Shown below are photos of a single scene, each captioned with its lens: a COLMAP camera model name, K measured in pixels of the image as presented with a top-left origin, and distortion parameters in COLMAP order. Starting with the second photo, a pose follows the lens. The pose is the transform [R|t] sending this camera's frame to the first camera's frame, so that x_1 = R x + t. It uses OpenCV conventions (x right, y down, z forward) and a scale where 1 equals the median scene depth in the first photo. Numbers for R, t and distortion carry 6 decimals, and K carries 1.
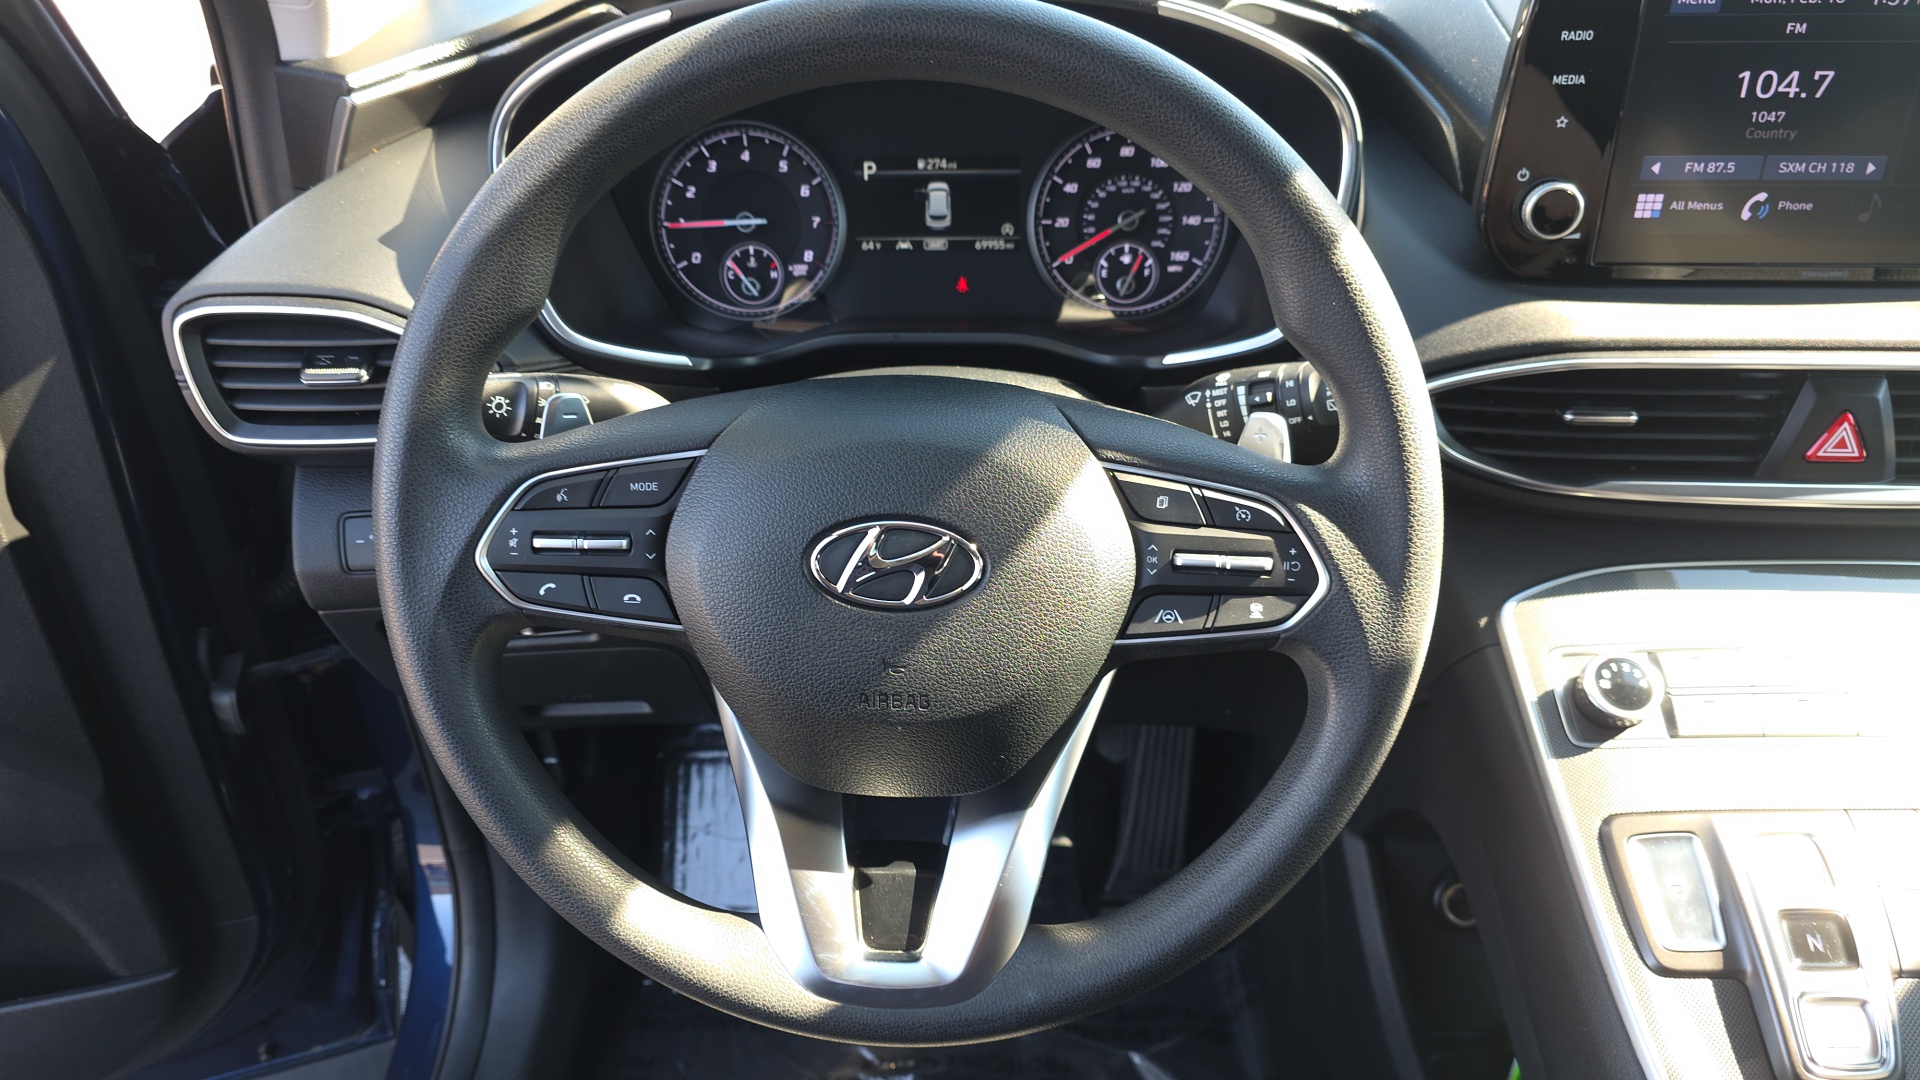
lens RADIAL K [[1302.5, 0, 959.4], [0, 1302.5, 563.0], [0, 0, 1]] dist [0.046492, -0.058630]
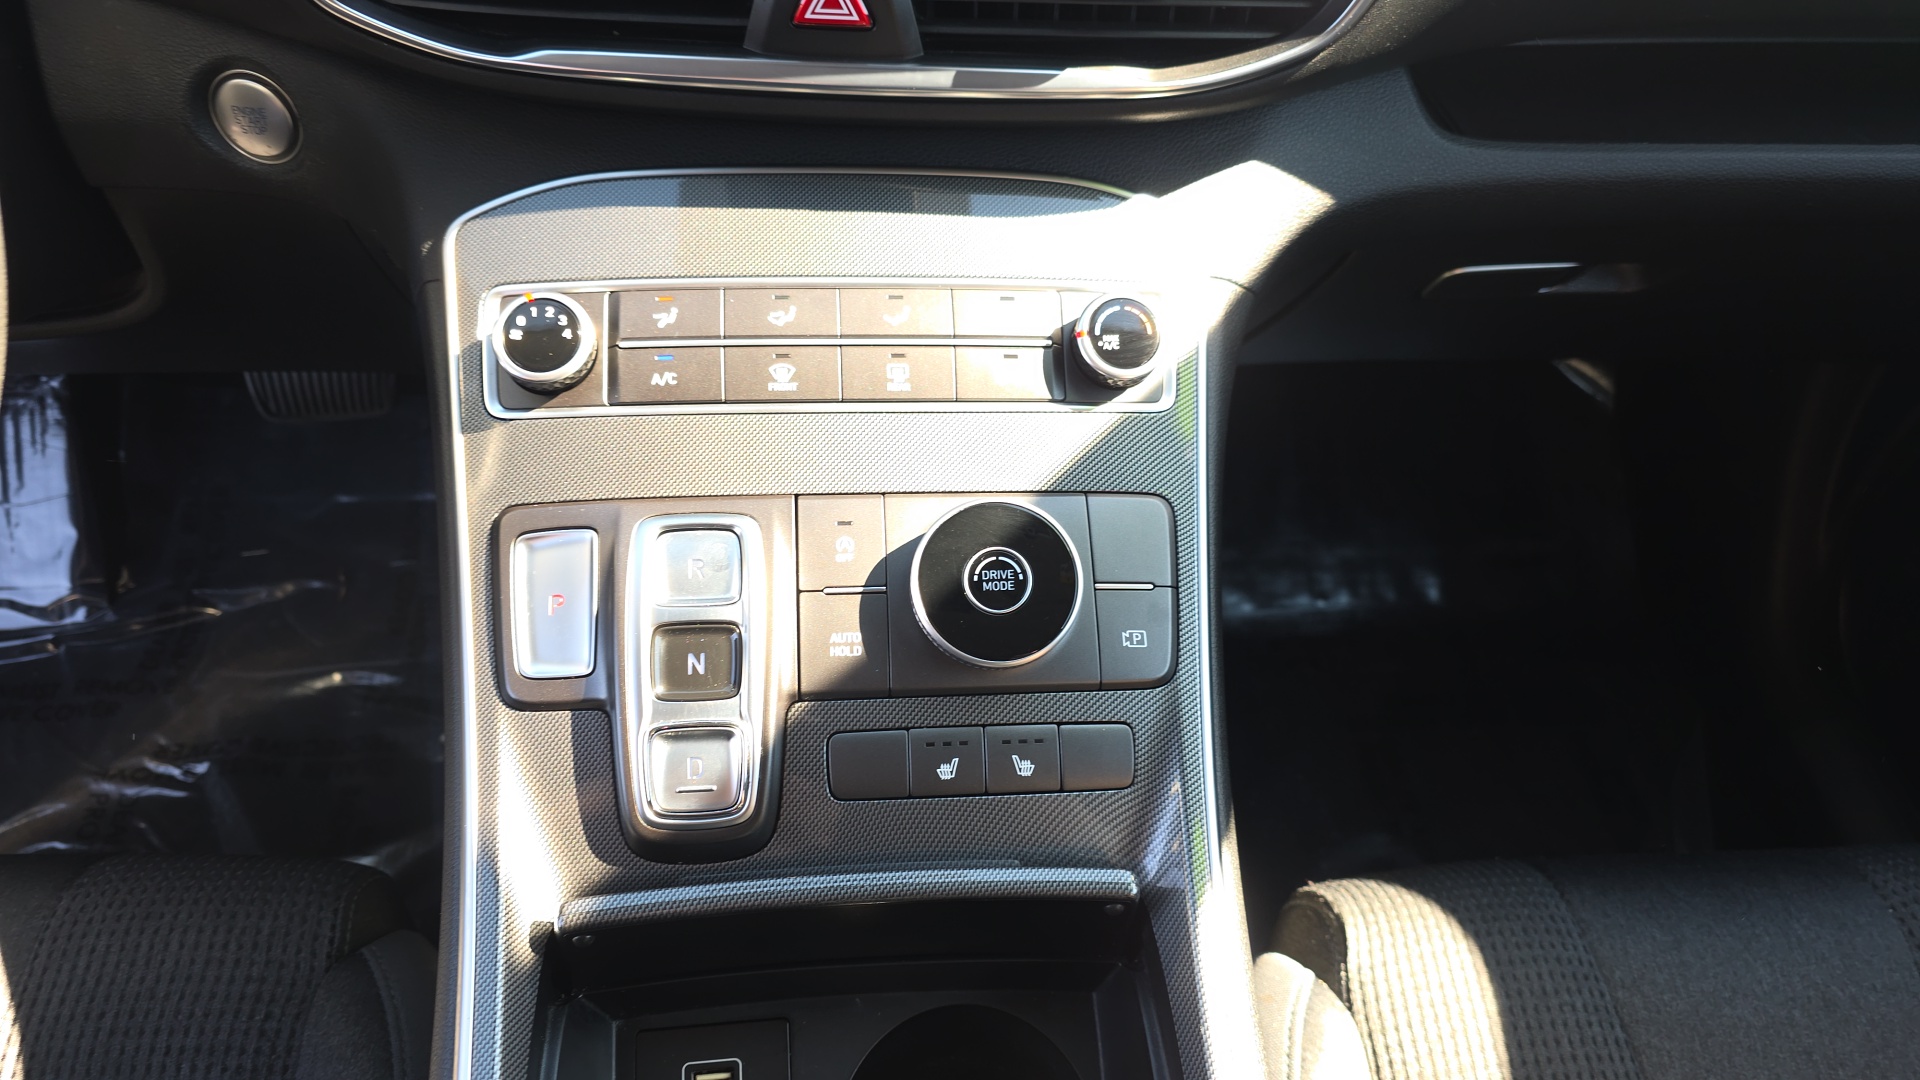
lens RADIAL K [[1297.1, 0, 940.0], [0, 1297.1, 541.4], [0, 0, 1]] dist [0.060727, -0.065107]
pose [[0.990850, -0.022890, 0.133013, 0.491737], [-0.012815, 0.965105, 0.261548, 0.006220], [-0.134359, -0.260860, 0.955981, 0.173244]]
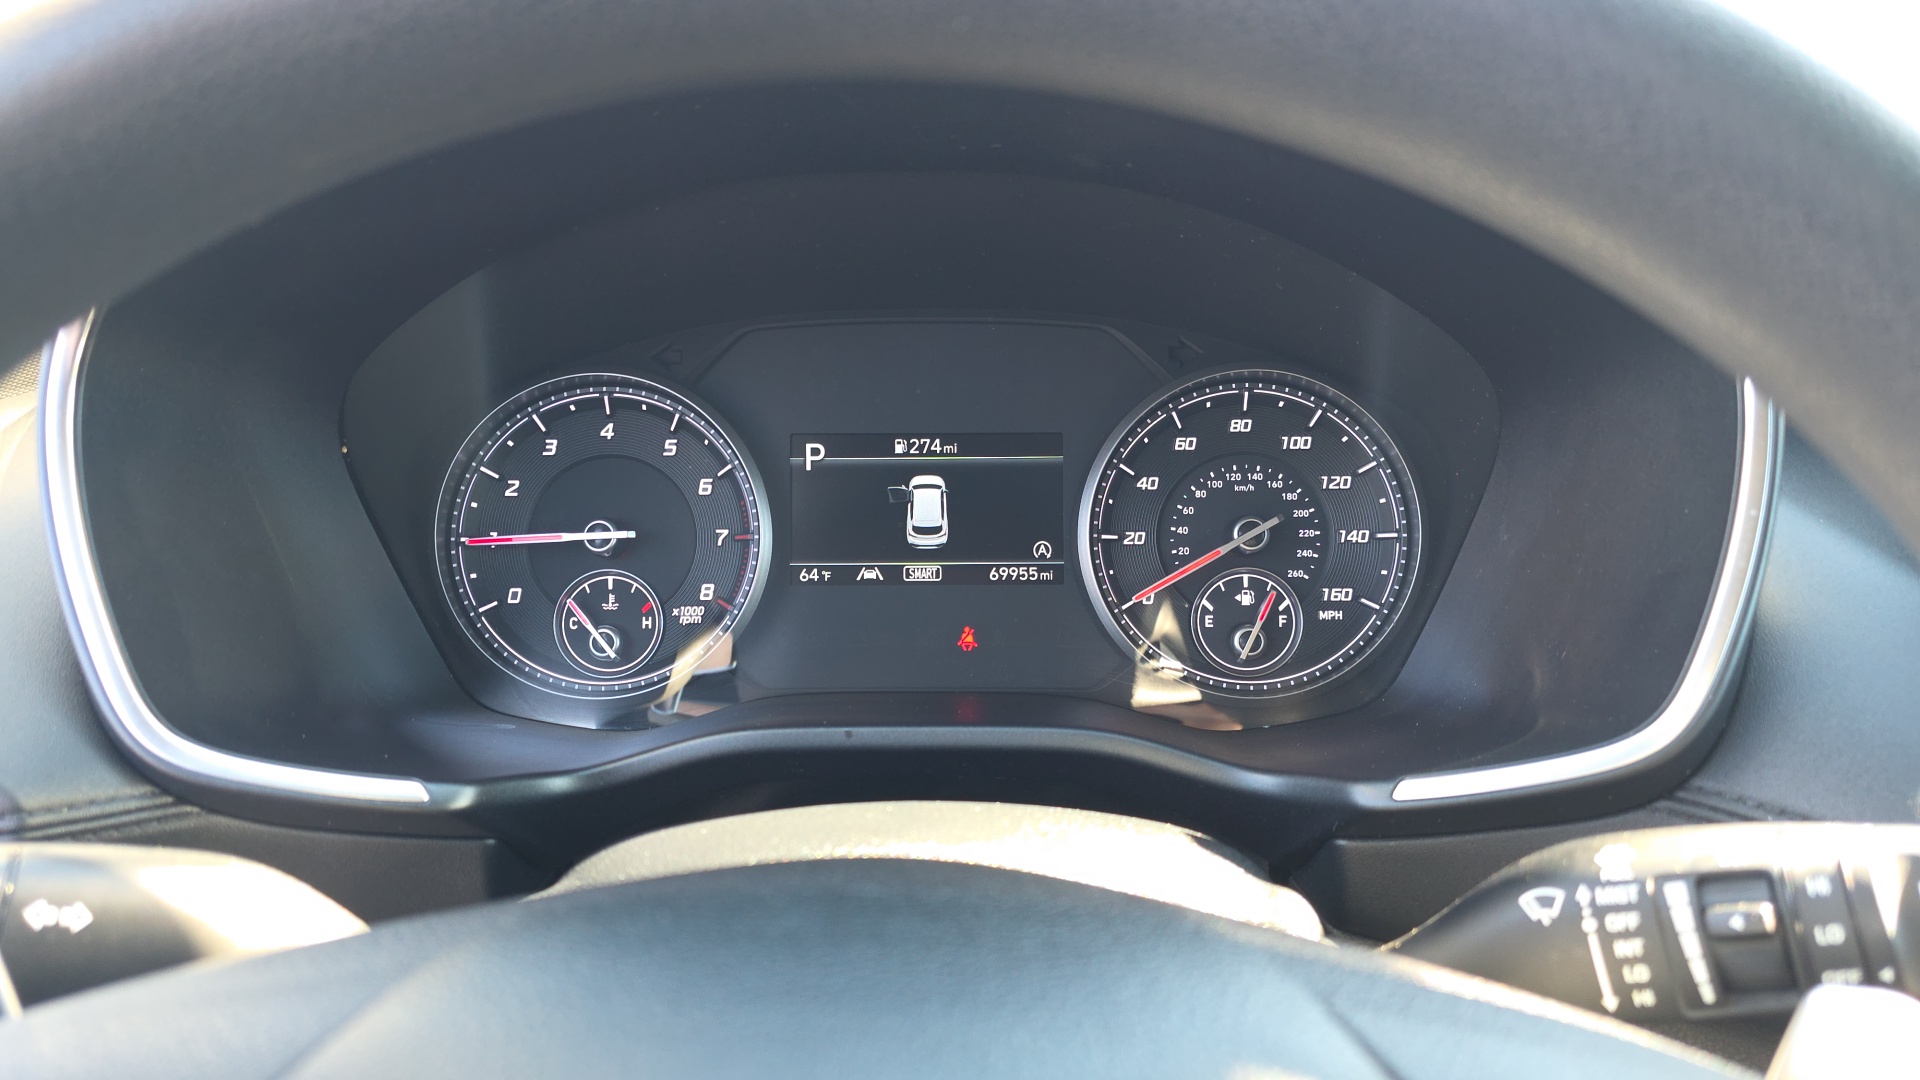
lens RADIAL K [[1307.2, 0, 956.1], [0, 1307.2, 548.1], [0, 0, 1]] dist [0.075704, -0.074173]
pose [[0.999741, 0.003876, 0.022424, -0.016927], [0.002470, 0.961080, -0.276259, -0.093575], [-0.022622, 0.276242, 0.960822, 0.438755]]
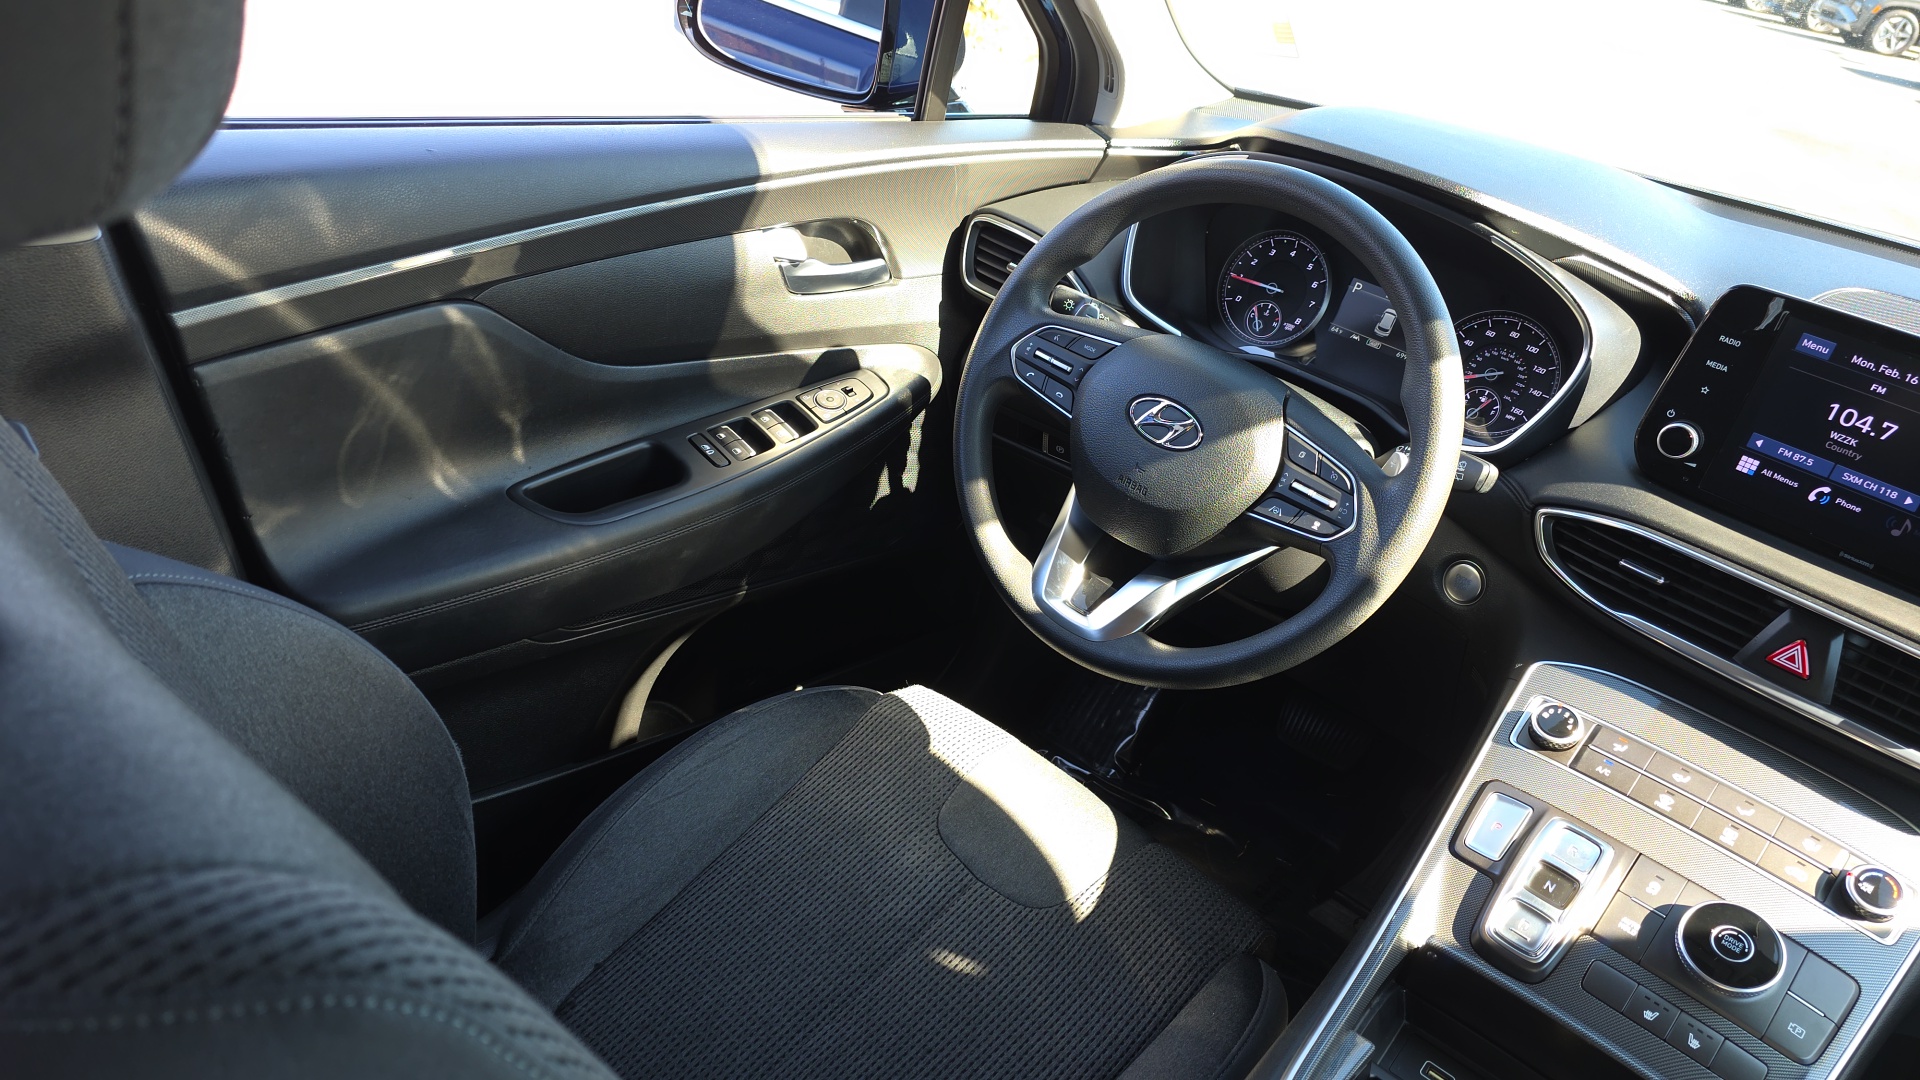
lens RADIAL K [[1297.1, 0, 940.0], [0, 1297.1, 541.4], [0, 0, 1]] dist [0.060727, -0.065107]
pose [[0.741256, 0.449272, -0.498692, 0.501542], [-0.497850, 0.866319, 0.040464, 0.162448], [0.450205, 0.218280, 0.865834, -0.560007]]
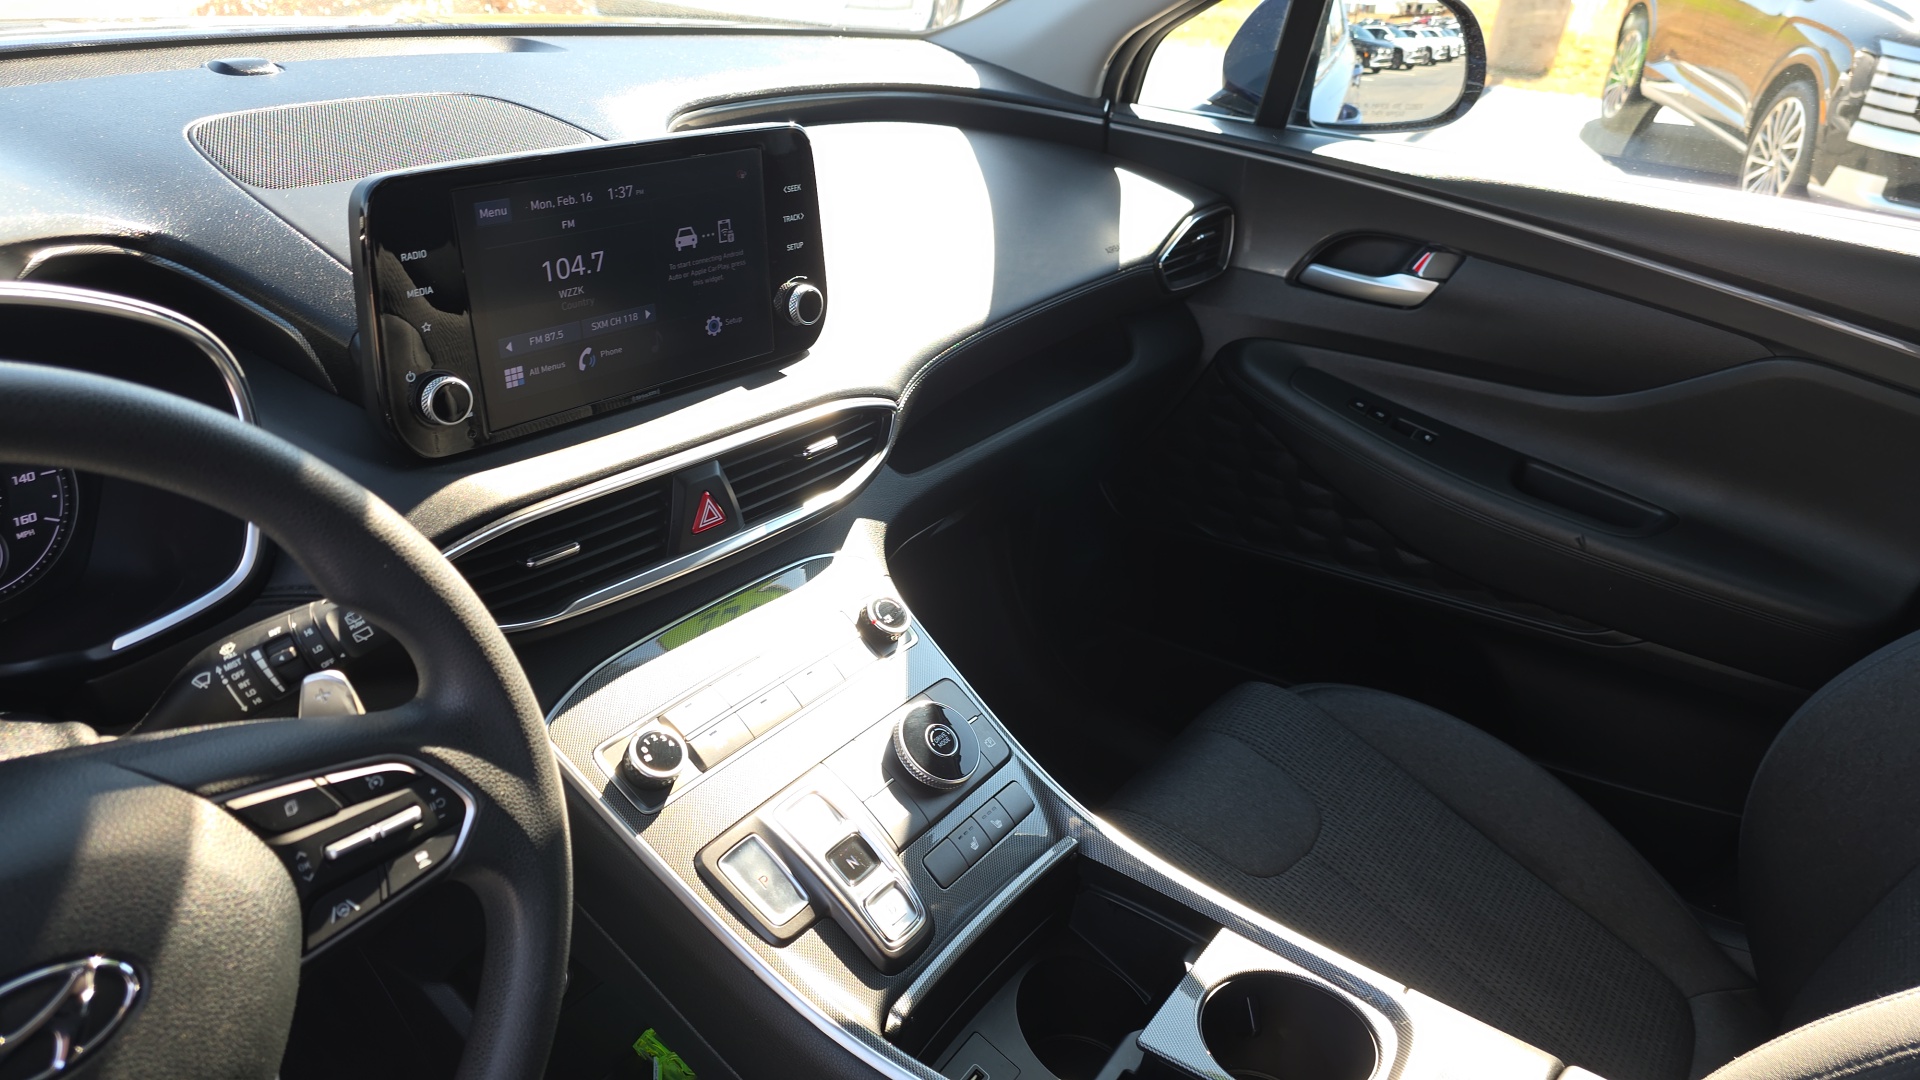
lens RADIAL K [[1290.7, 0, 959.0], [0, 1290.7, 539.6], [0, 0, 1]] dist [0.036361, -0.043163]
pose [[0.556022, -0.323582, 0.765594, -0.155516], [0.357705, 0.924600, 0.130999, -0.116271], [-0.750258, 0.201019, 0.629845, -0.006377]]
